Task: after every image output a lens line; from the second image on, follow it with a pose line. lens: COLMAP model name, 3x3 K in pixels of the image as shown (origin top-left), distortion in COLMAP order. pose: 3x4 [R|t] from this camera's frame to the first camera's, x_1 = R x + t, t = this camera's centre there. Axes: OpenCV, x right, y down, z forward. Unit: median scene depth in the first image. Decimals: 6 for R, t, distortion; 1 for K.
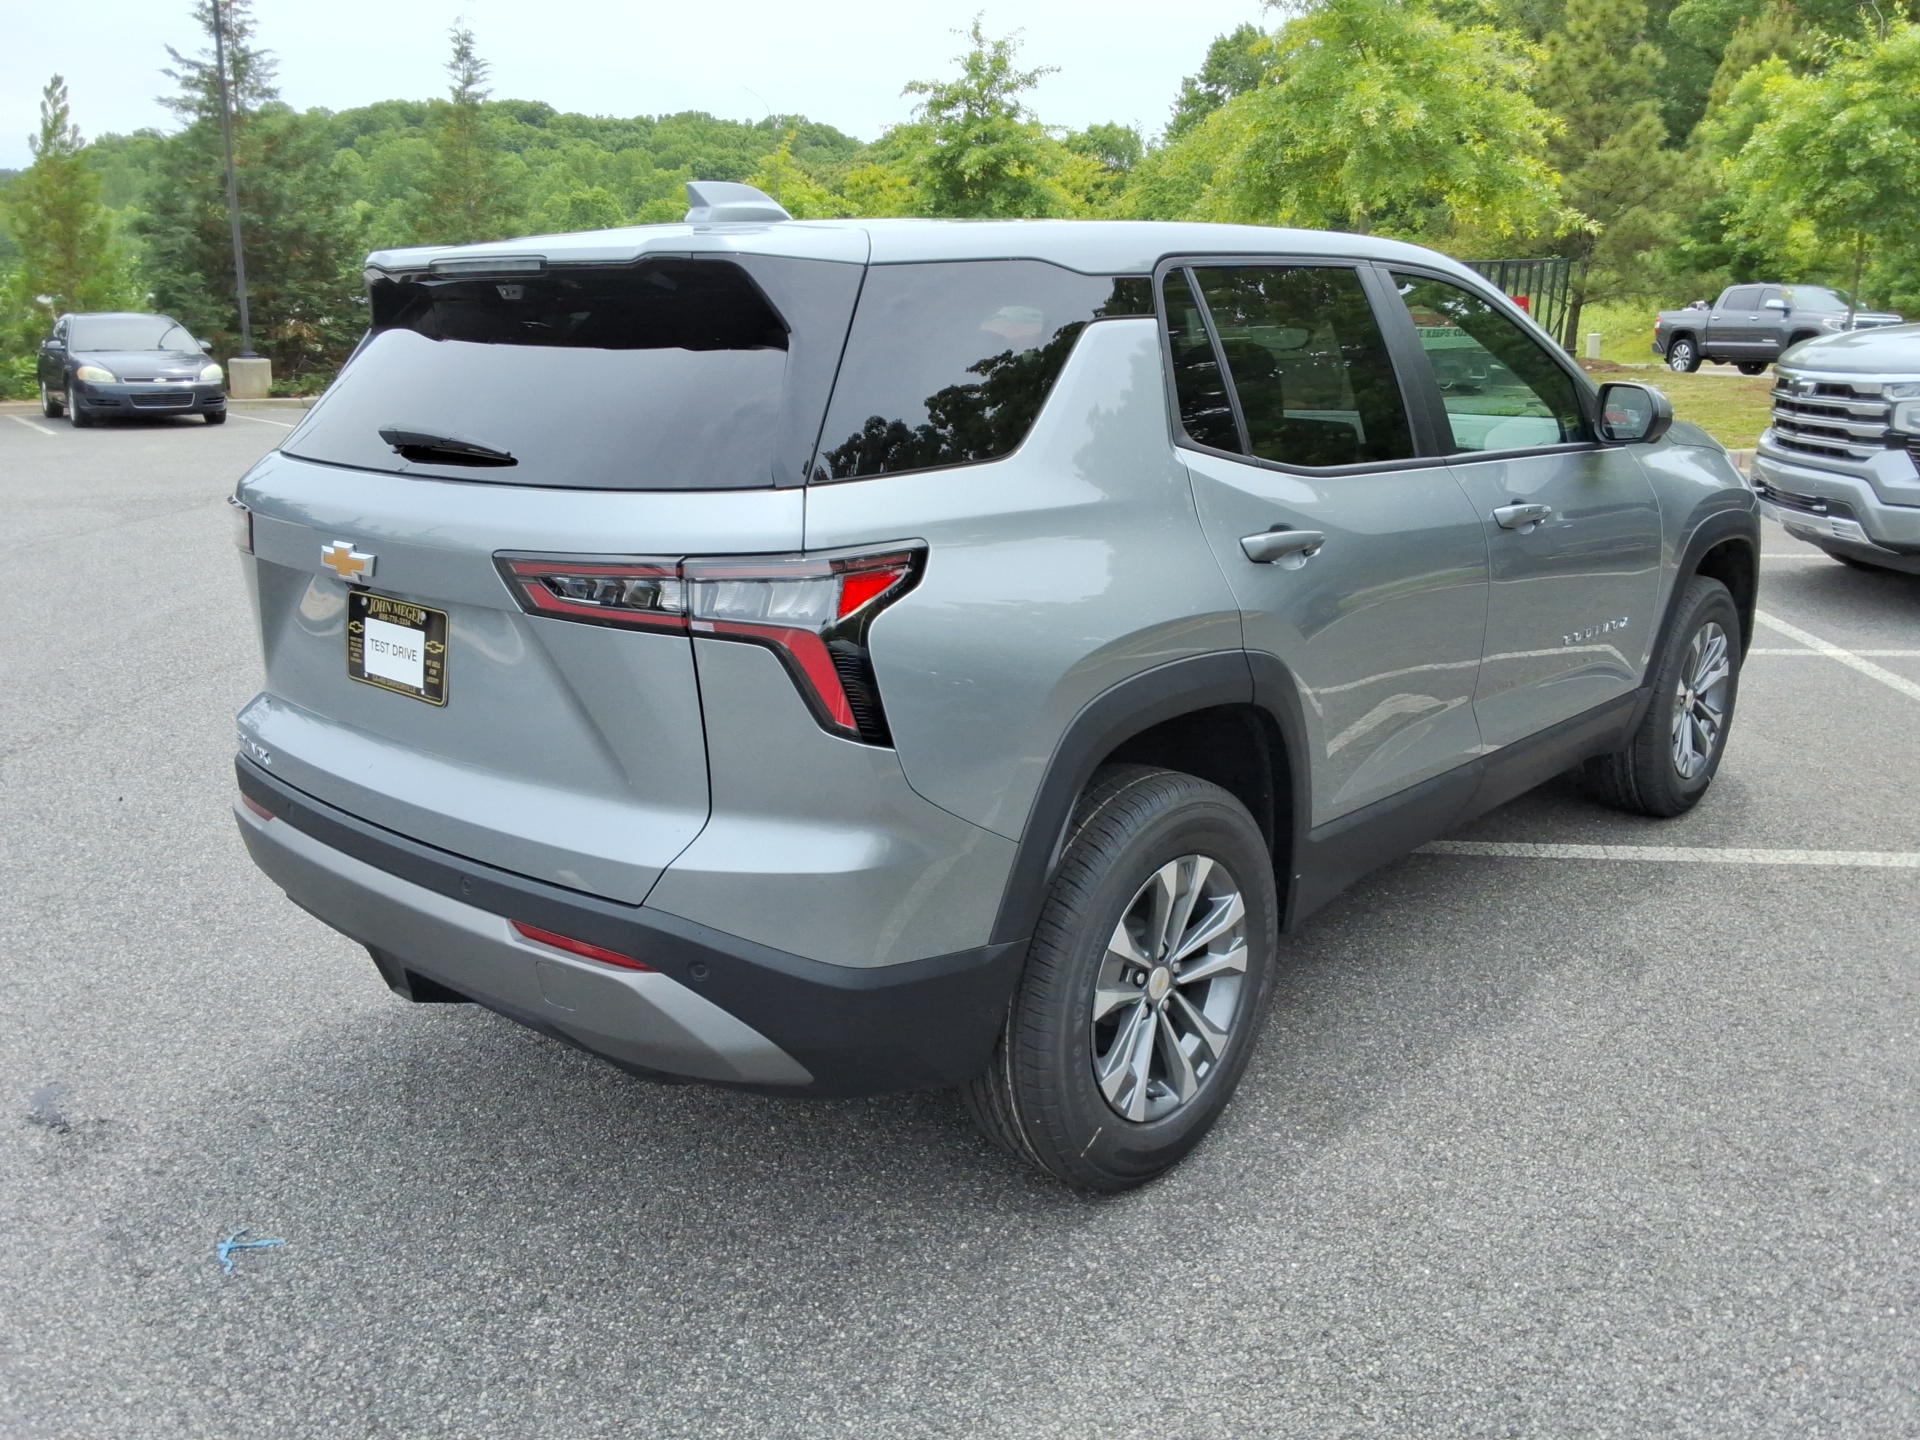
lens RADIAL K [[1557.7, 0, 974.7], [0, 1557.7, 706.2], [0, 0, 1]] dist [0.133023, -0.220092]
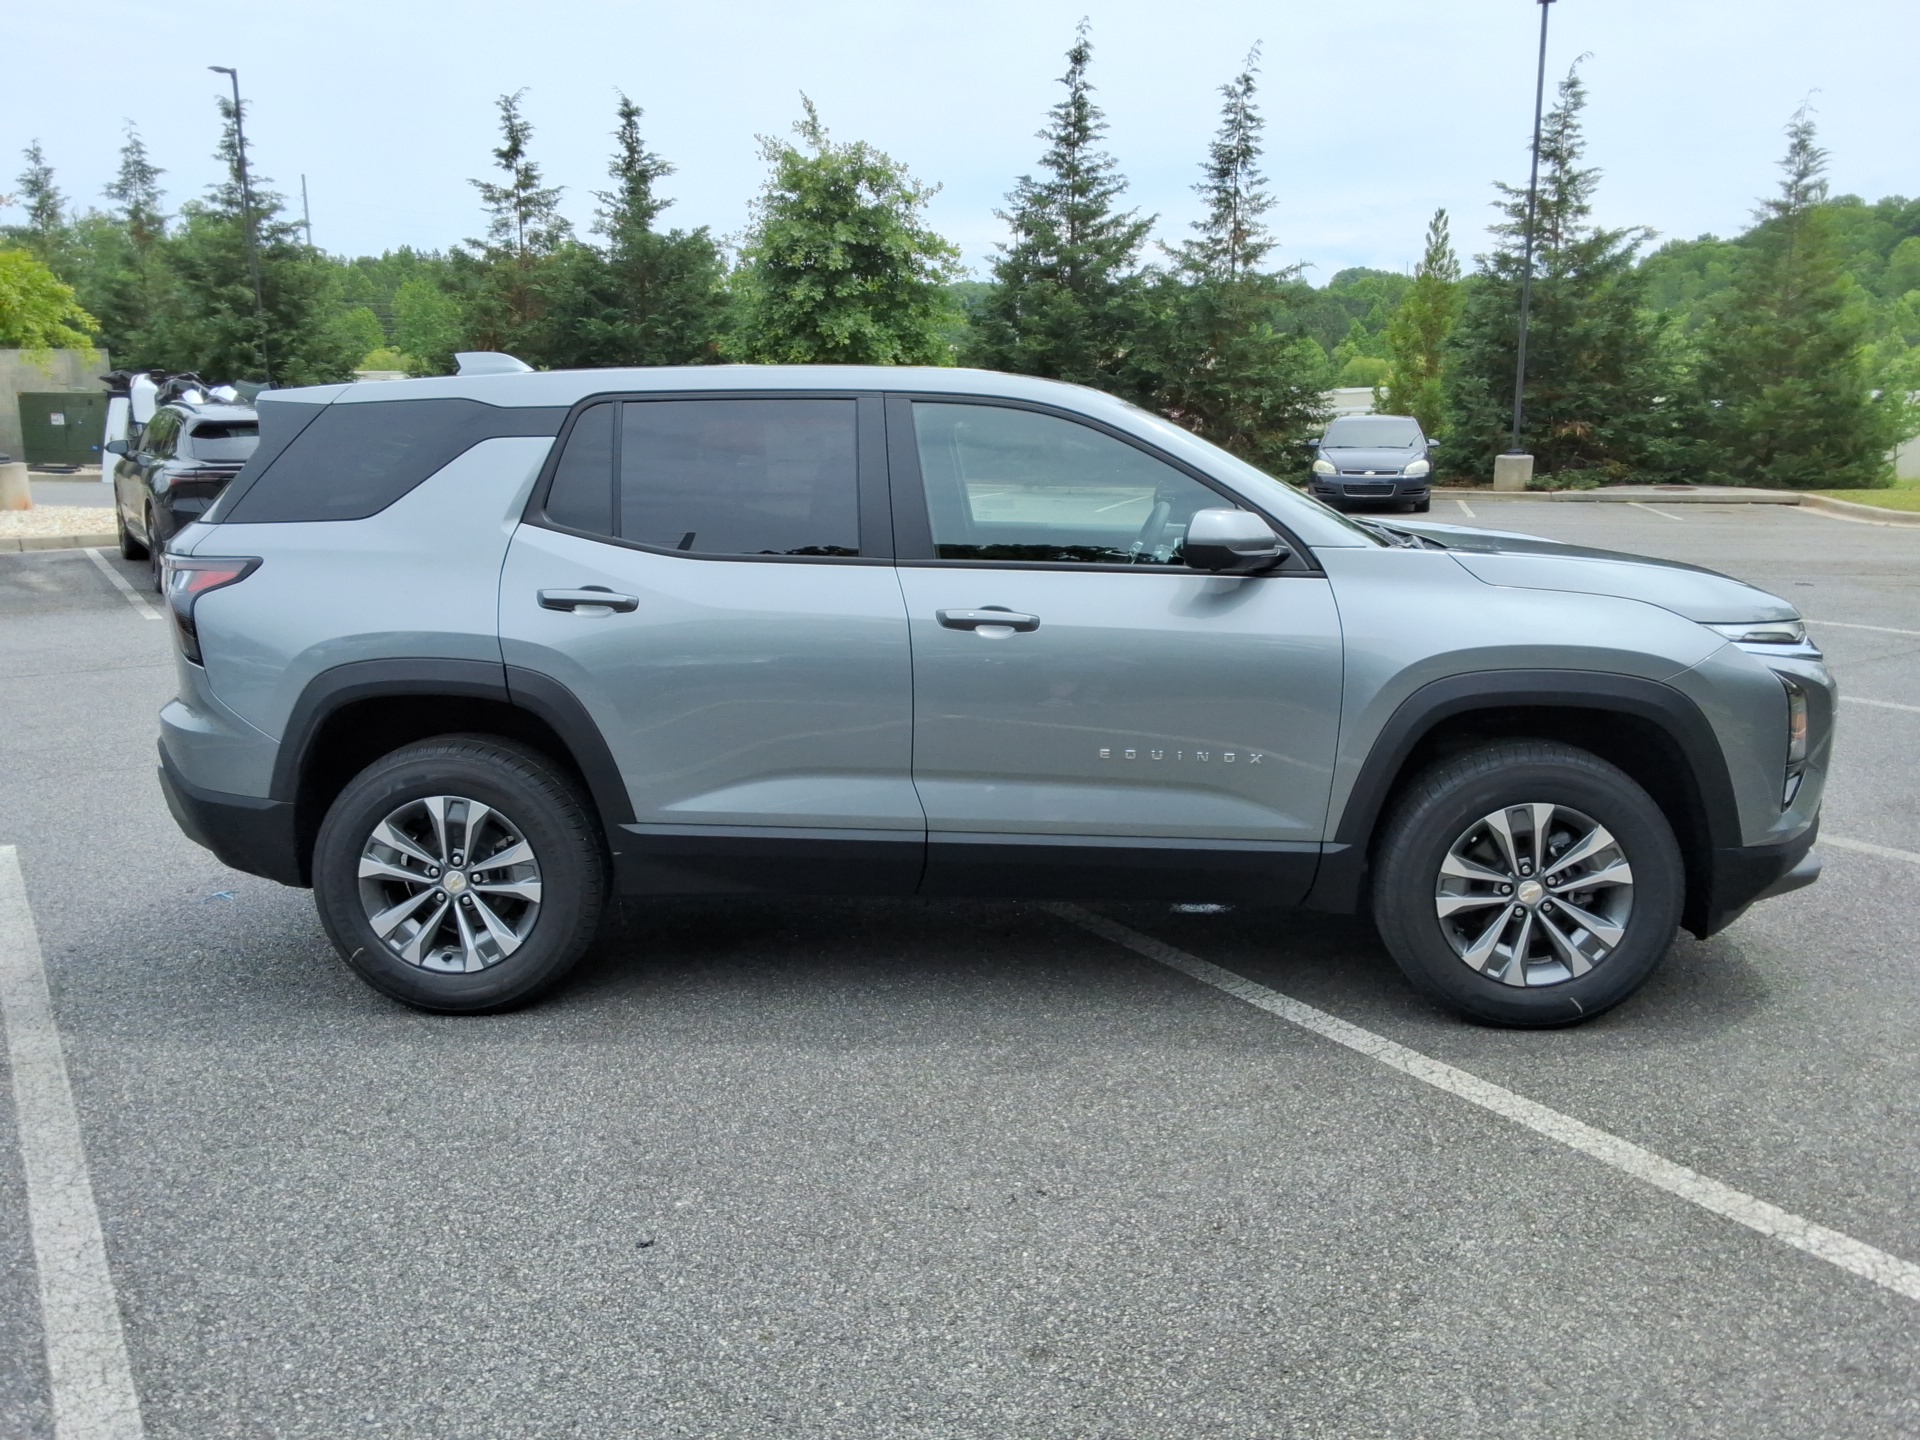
lens RADIAL K [[1578.7, 0, 972.9], [0, 1578.7, 715.5], [0, 0, 1]] dist [0.111357, -0.195047]
pose [[0.595668, 0.146586, -0.789742, 0.213307], [-0.188366, 0.981281, 0.040062, -0.017407], [0.780832, 0.124897, 0.612129, 0.060894]]
